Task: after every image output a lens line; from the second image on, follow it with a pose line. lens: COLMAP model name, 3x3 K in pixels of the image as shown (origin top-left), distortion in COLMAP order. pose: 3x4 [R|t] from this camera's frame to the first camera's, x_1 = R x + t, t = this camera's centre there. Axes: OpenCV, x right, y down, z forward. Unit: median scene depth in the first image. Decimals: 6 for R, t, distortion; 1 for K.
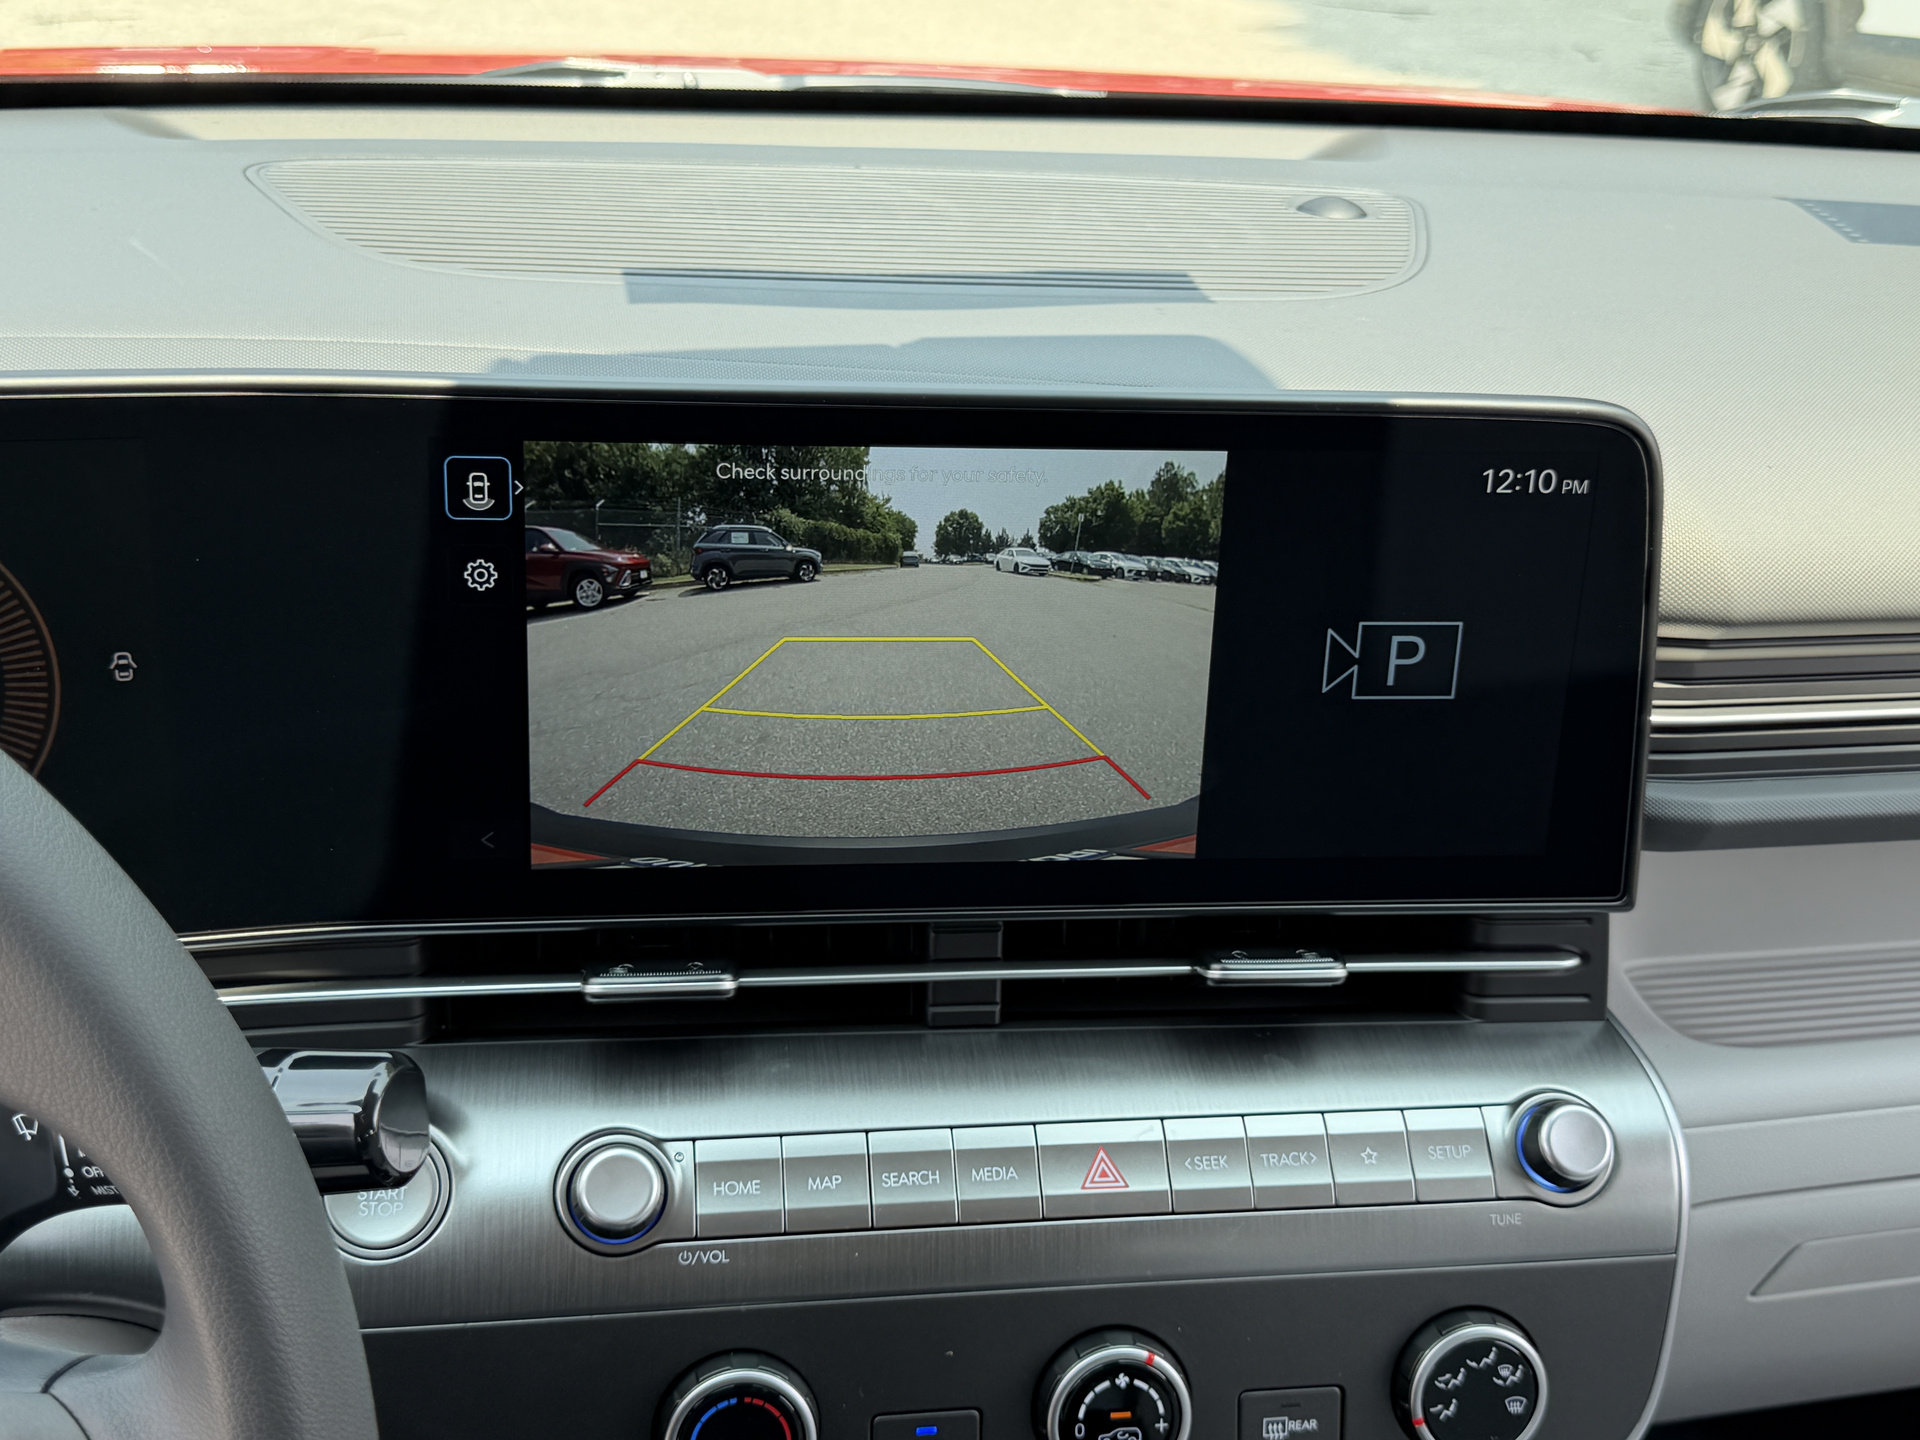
lens RADIAL K [[2190.3, 0, 960.0], [0, 2190.3, 720.0], [0, 0, 1]] dist [0.183176, -0.415233]
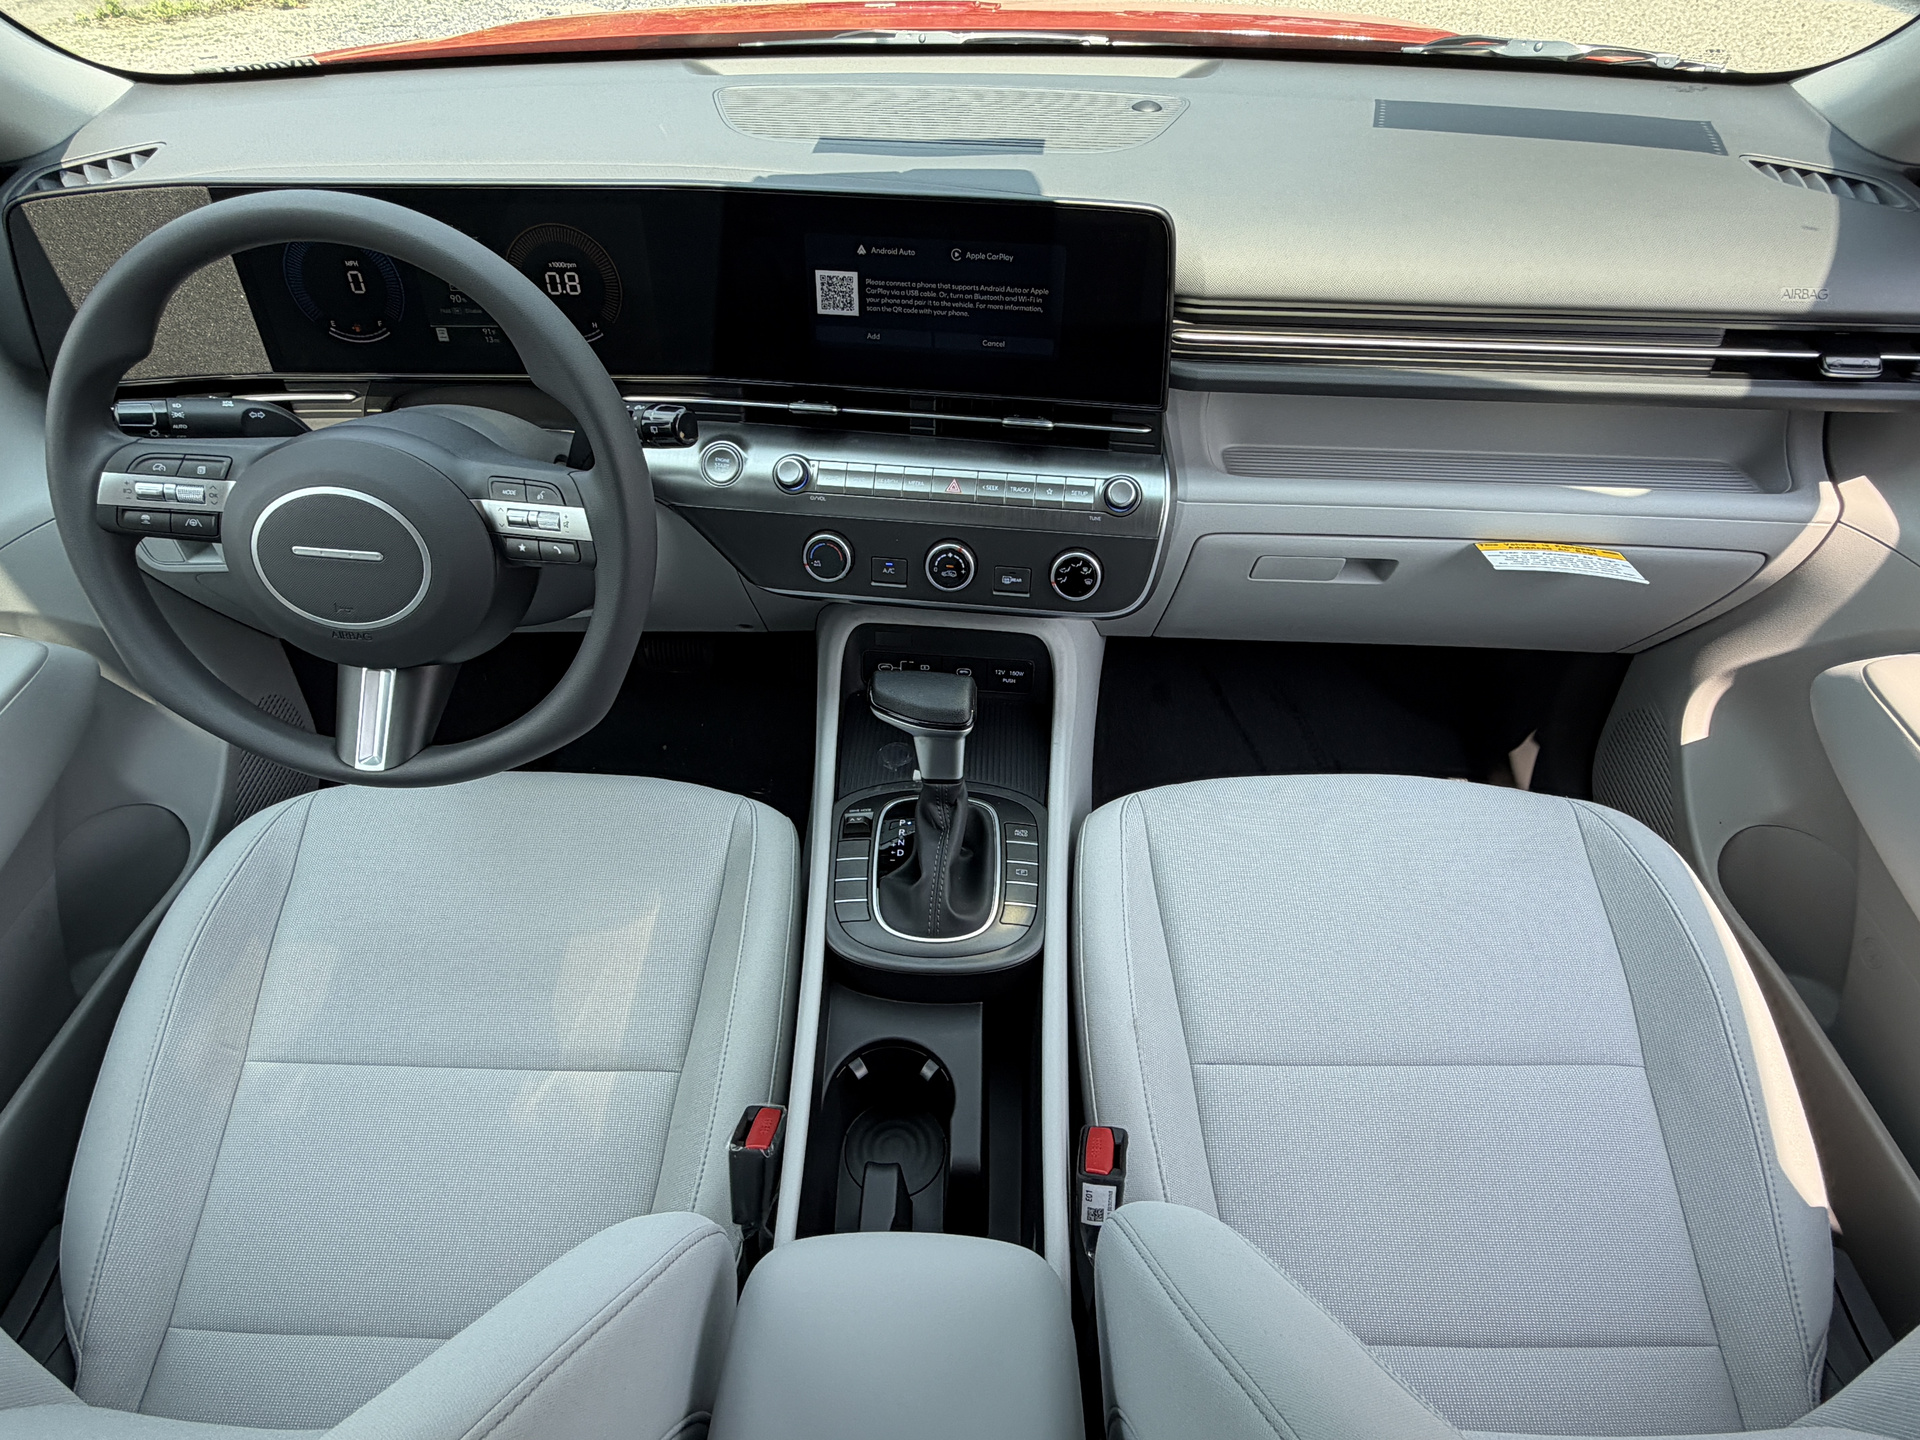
lens RADIAL K [[1117.5, 0, 950.2], [0, 1117.5, 718.5], [0, 0, 1]] dist [-0.003490, 0.000923]
pose [[0.954941, 0.151480, -0.255228, 0.478288], [-0.062767, 0.943570, 0.325171, 0.014039], [0.290082, -0.294499, 0.910562, -0.430492]]
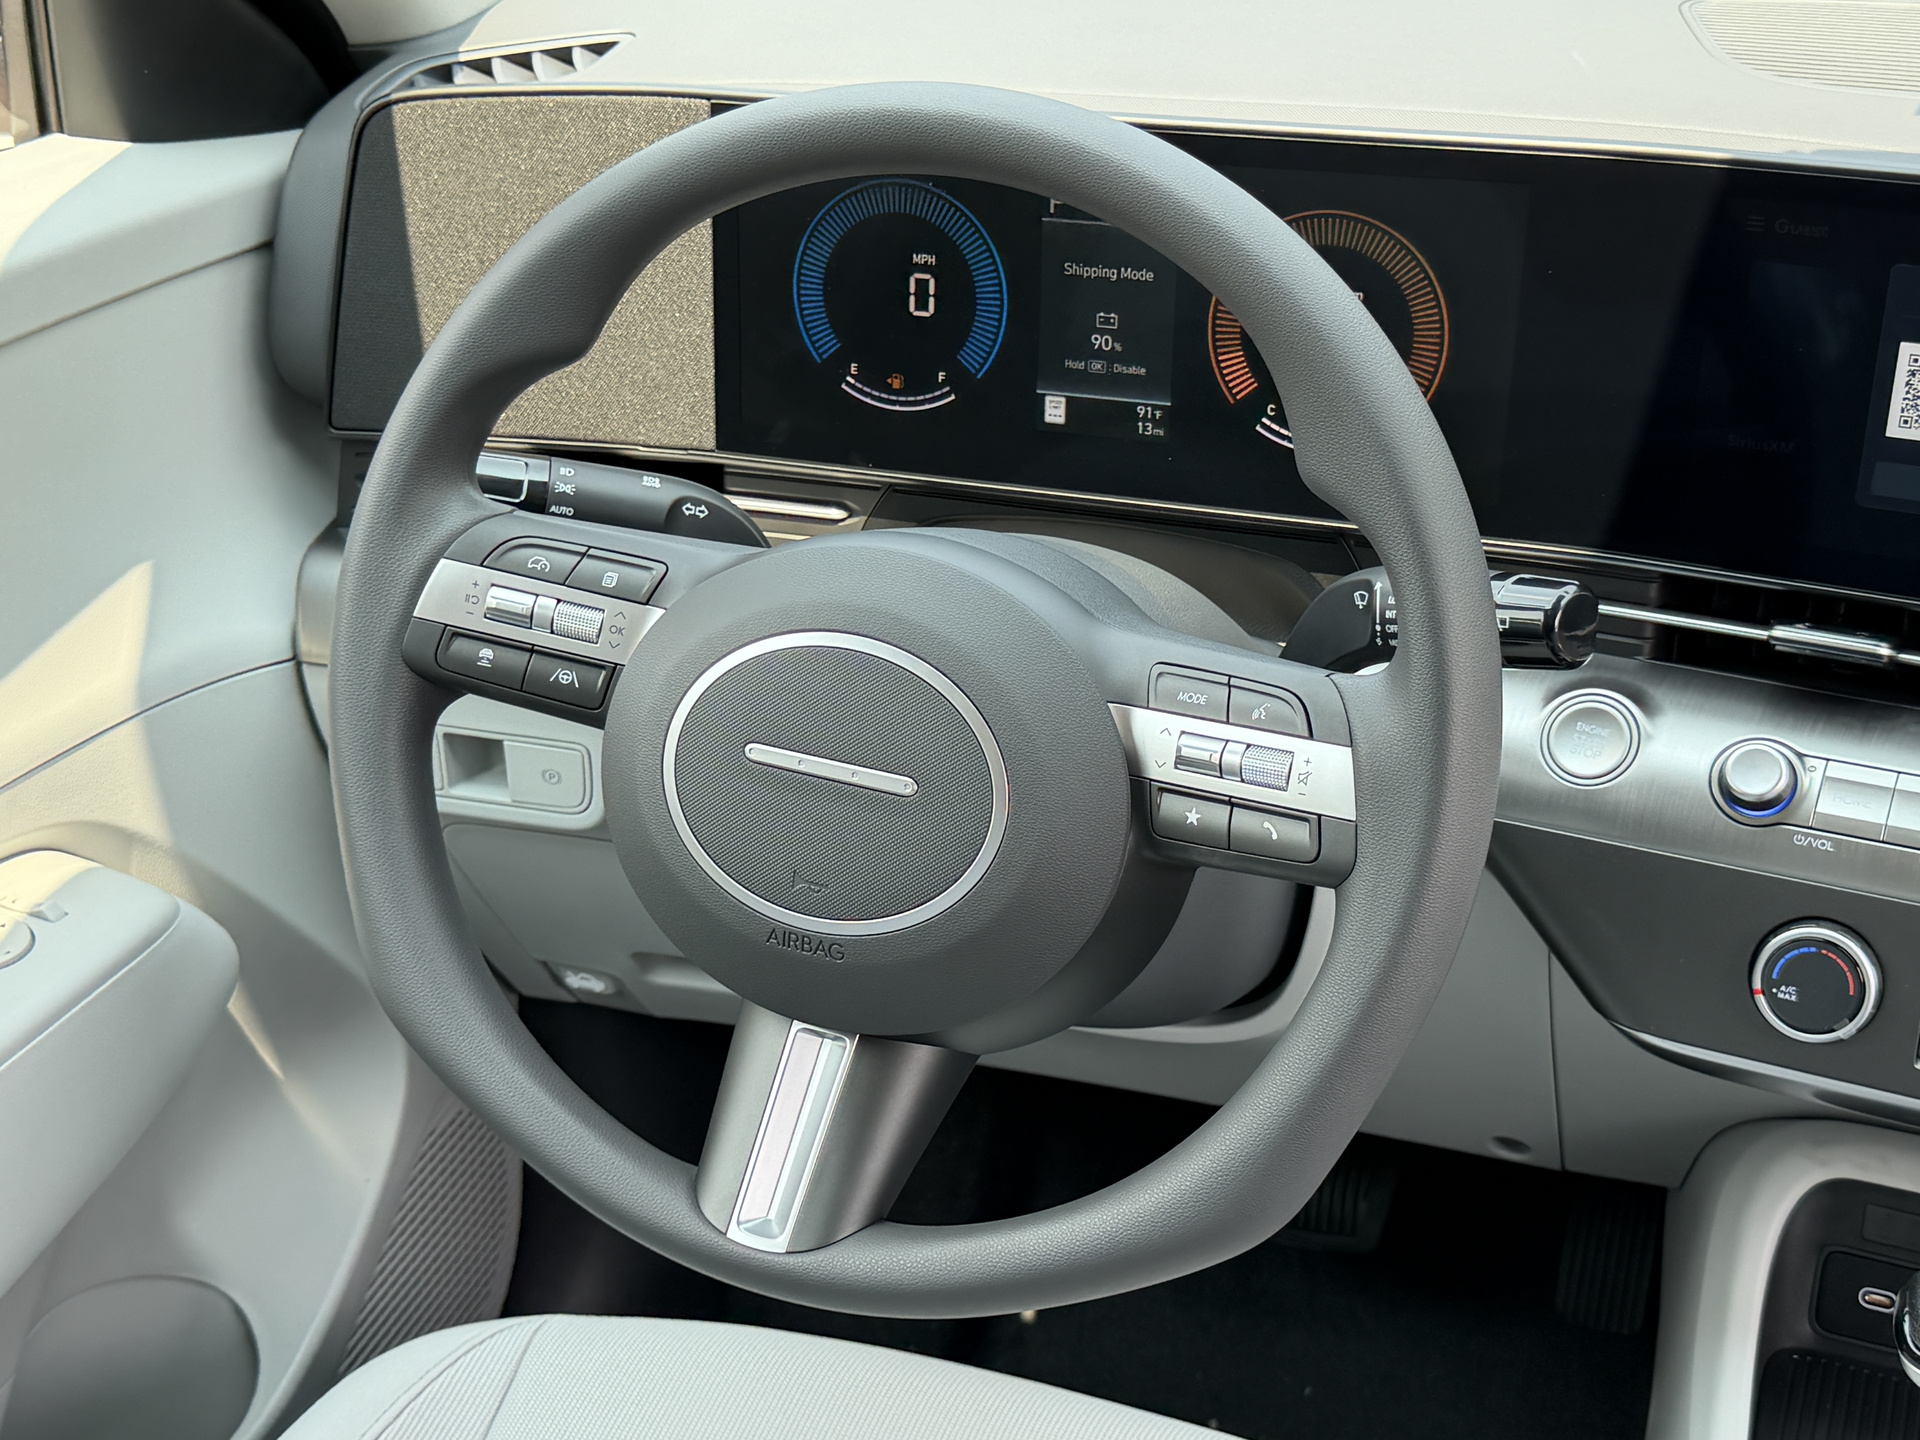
lens RADIAL K [[2604.4, 0, 972.3], [0, 2604.4, 721.9], [0, 0, 1]] dist [0.179005, -0.388311]
pose [[0.801098, 0.186933, -0.568592, 0.342198], [-0.176032, 0.981547, 0.074684, 0.136464], [0.572061, 0.040261, 0.819222, -0.537648]]
